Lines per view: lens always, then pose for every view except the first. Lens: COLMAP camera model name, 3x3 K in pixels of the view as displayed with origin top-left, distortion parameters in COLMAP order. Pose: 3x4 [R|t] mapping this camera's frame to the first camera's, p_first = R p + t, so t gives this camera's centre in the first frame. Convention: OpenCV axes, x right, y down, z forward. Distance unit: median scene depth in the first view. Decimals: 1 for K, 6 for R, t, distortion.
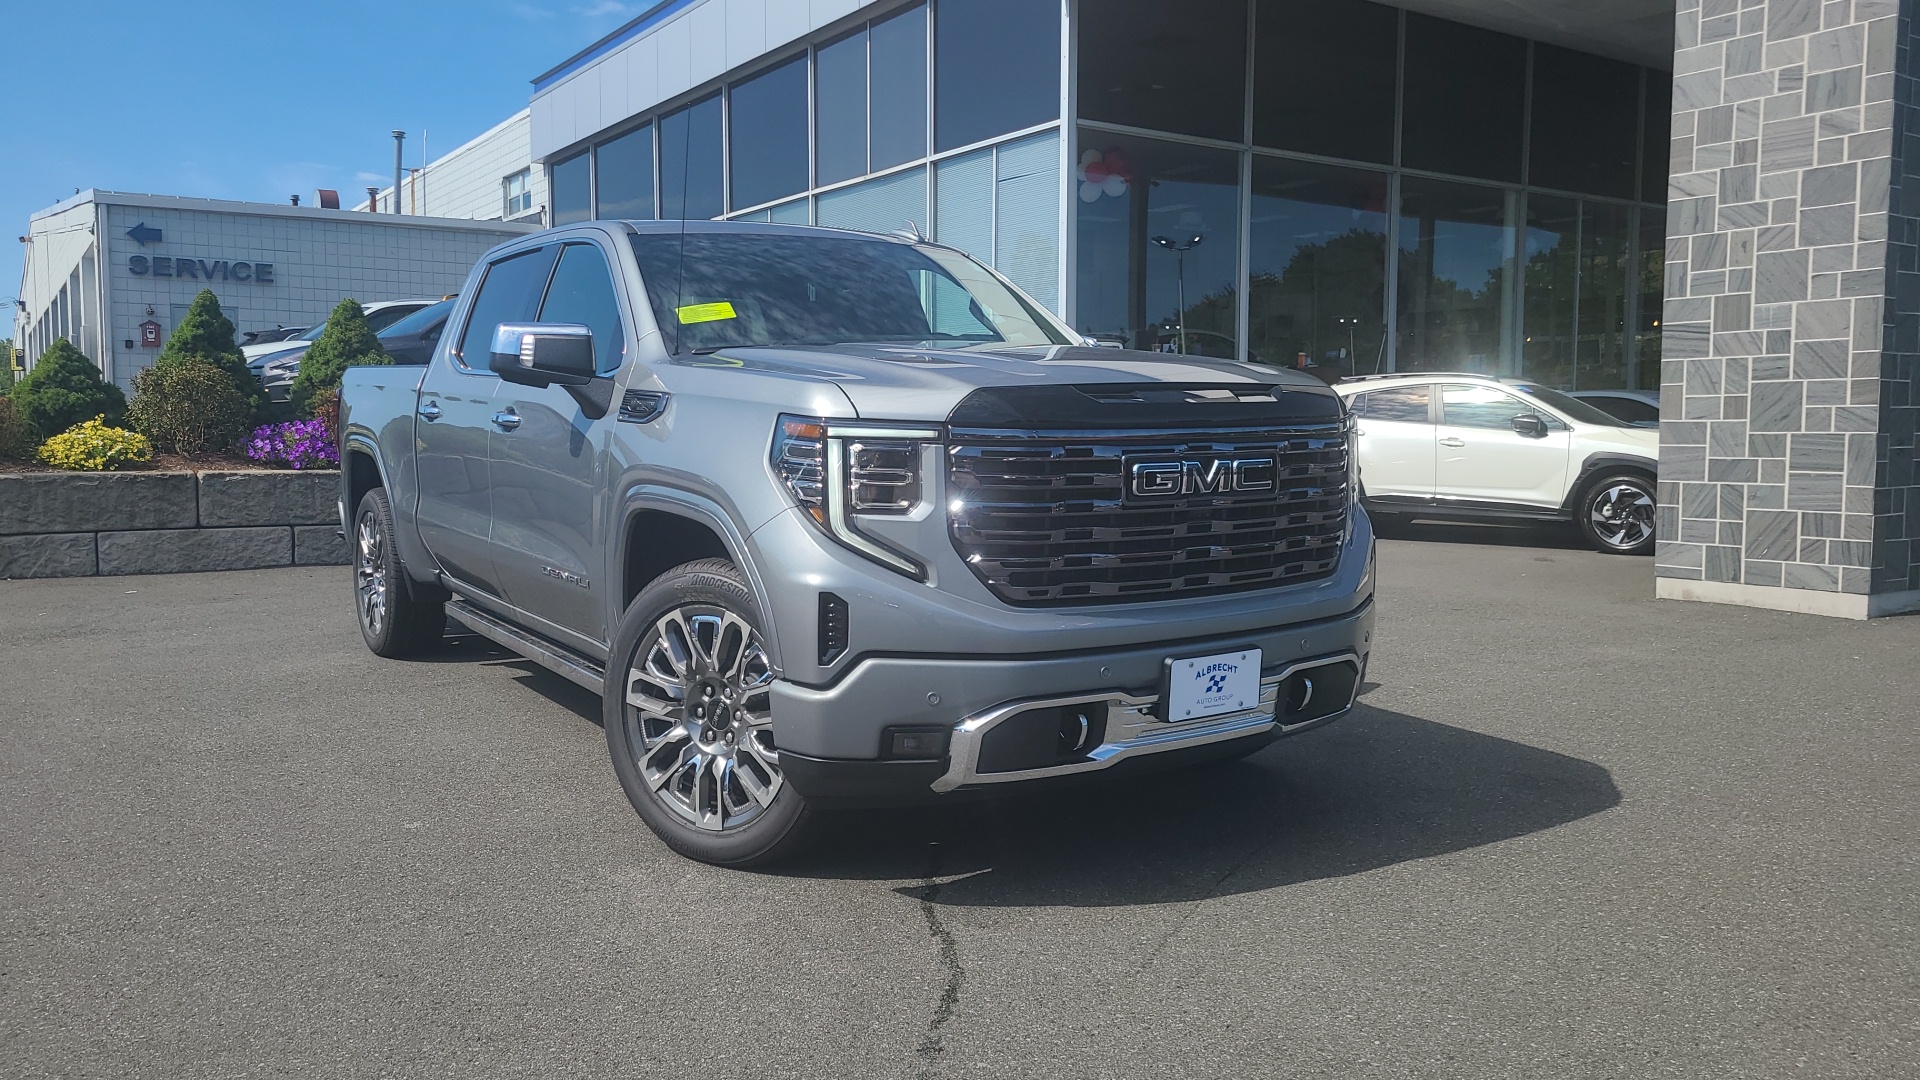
lens RADIAL K [[1421.6, 0, 936.2], [0, 1421.6, 541.4], [0, 0, 1]] dist [0.062874, -0.048289]
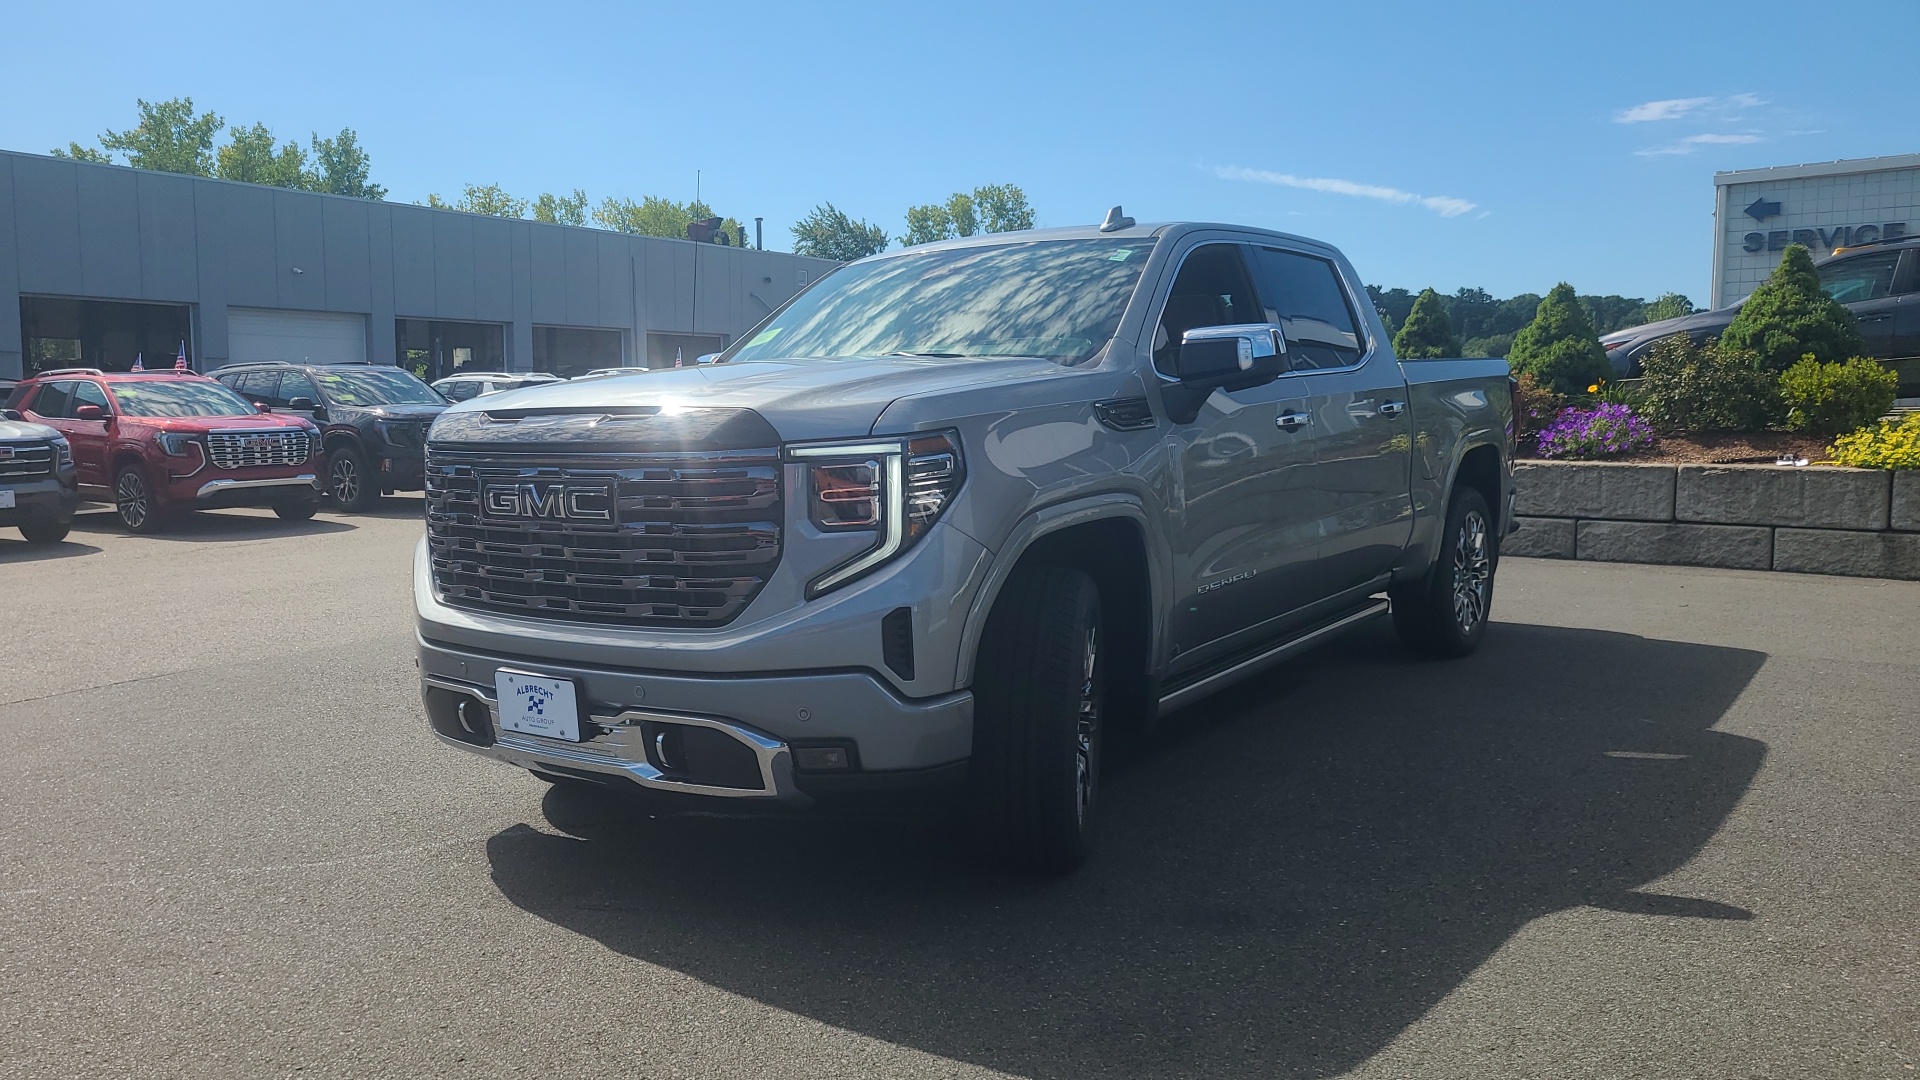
lens RADIAL K [[1421.6, 0, 936.2], [0, 1421.6, 541.4], [0, 0, 1]] dist [0.062874, -0.048289]
pose [[0.359604, 0.087624, -0.928982, 1.189316], [-0.069575, 0.995328, 0.066950, -0.100384], [0.930507, 0.040558, 0.364021, 0.857273]]
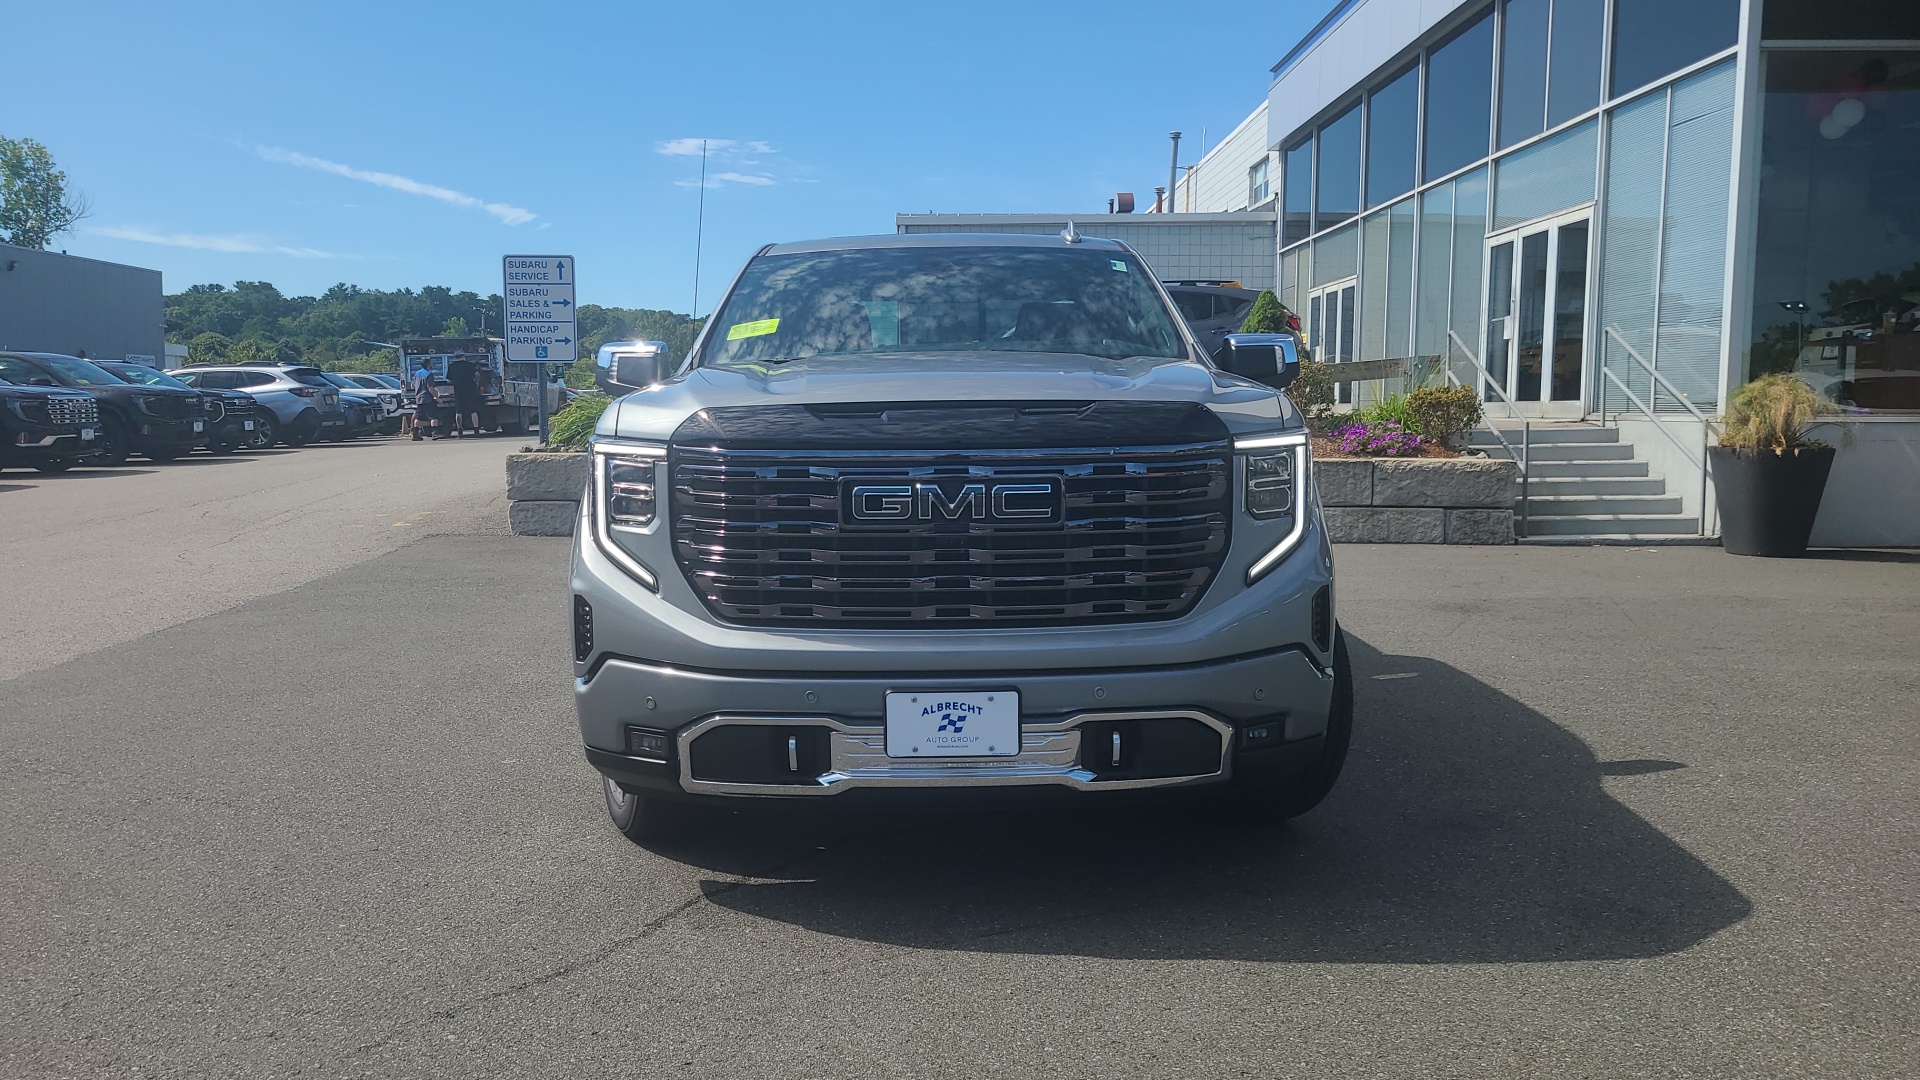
lens RADIAL K [[1421.6, 0, 936.2], [0, 1421.6, 541.4], [0, 0, 1]] dist [0.062874, -0.048289]
pose [[0.837762, 0.053854, -0.543374, 0.663245], [-0.046704, 0.998545, 0.026959, -0.042378], [0.544035, 0.002792, 0.839058, 0.202540]]
